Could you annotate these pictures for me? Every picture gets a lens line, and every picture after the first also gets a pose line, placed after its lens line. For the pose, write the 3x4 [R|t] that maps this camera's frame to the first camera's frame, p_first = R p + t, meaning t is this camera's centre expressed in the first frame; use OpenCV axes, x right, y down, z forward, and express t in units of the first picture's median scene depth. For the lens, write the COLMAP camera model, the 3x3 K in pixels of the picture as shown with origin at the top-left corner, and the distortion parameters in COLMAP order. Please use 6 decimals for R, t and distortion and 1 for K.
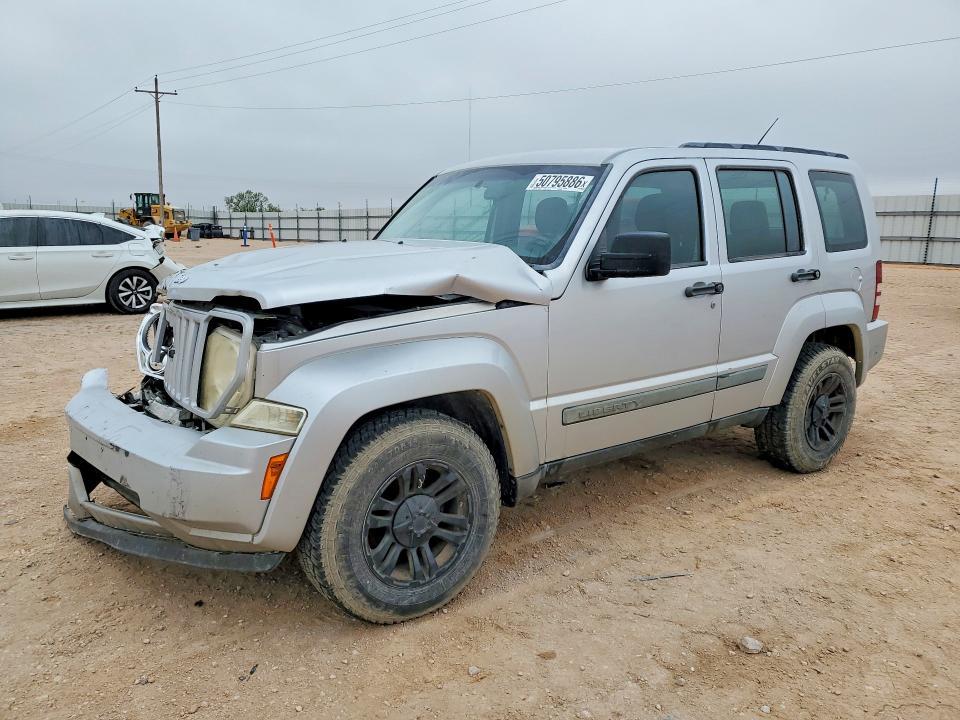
lens RADIAL K [[713.7, 0, 480.0], [0, 713.7, 360.0], [0, 0, 1]] dist [0.054991, -0.000913]
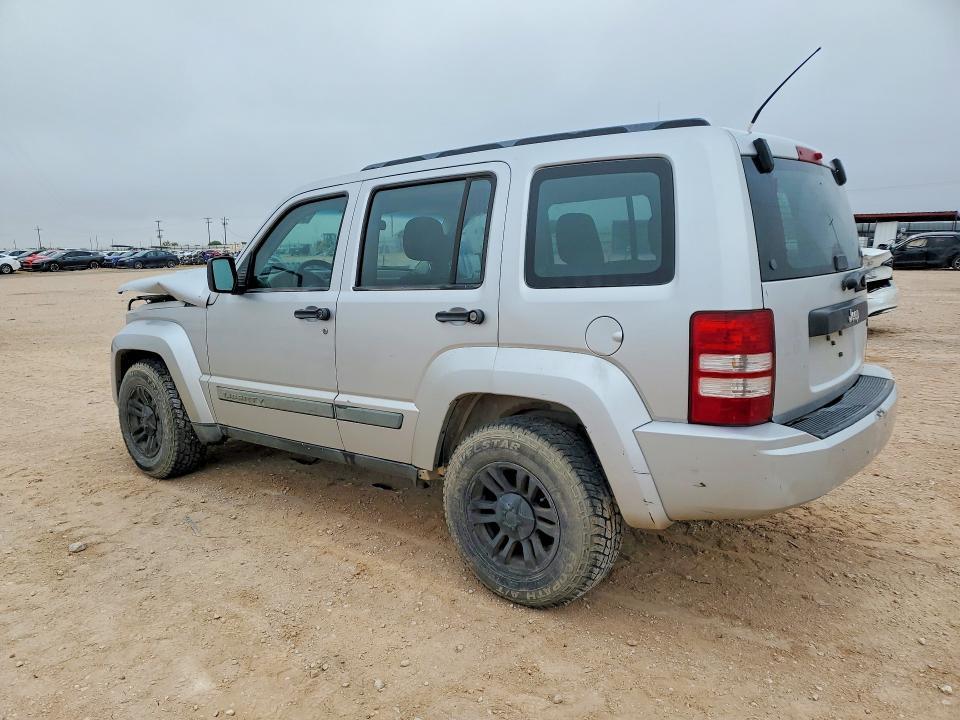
lens RADIAL K [[751.5, 0, 471.6], [0, 751.5, 362.2], [0, 0, 1]] dist [0.054876, -0.001462]
pose [[0.240145, 0.153442, -0.958533, 1.349328], [-0.144085, 0.982125, 0.121120, -0.185255], [0.959984, 0.109024, 0.257961, 0.907648]]
